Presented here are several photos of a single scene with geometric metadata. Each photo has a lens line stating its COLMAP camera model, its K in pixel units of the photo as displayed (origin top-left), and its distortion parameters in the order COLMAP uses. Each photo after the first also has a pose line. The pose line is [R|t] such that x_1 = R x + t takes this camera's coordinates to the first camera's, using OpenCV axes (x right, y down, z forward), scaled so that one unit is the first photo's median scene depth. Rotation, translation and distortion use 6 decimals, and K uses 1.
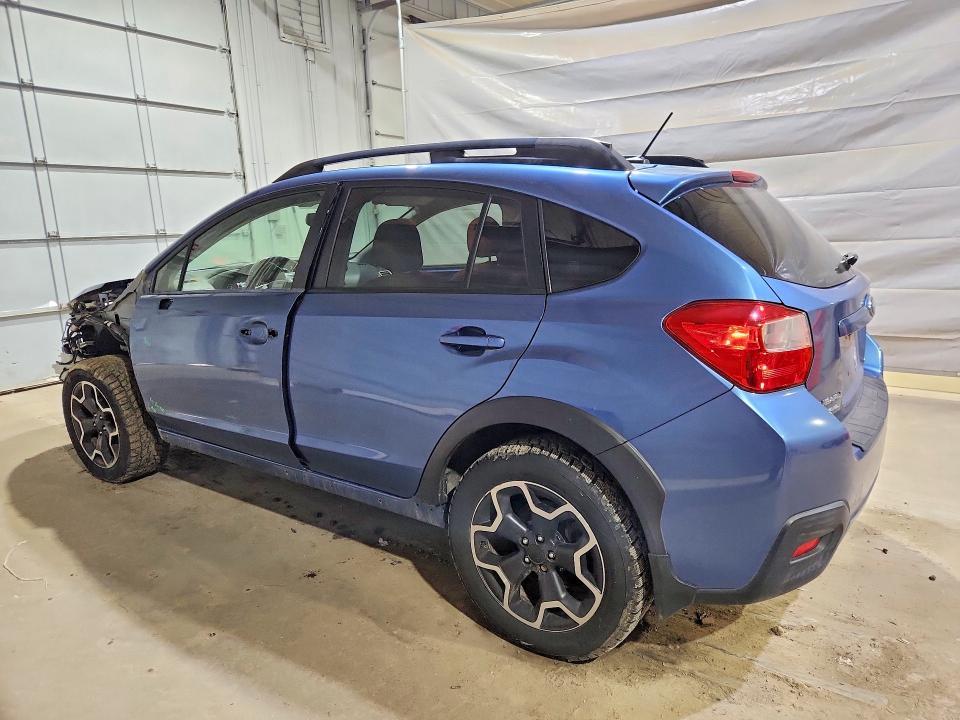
lens RADIAL K [[651.9, 0, 505.4], [0, 651.9, 359.7], [0, 0, 1]] dist [0.002503, -0.002451]
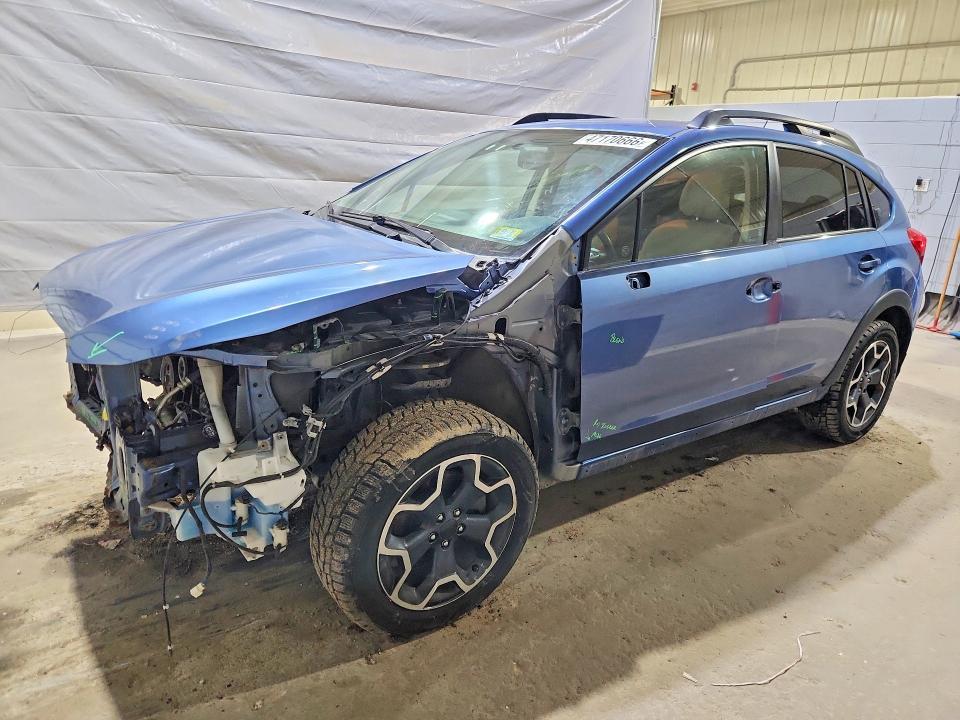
lens RADIAL K [[651.9, 0, 505.4], [0, 651.9, 359.7], [0, 0, 1]] dist [0.002503, -0.002451]
pose [[0.307999, -0.229634, 0.923258, -0.857662], [0.131897, 0.971369, 0.197600, -0.107537], [-0.942199, 0.060914, 0.329469, 0.618991]]
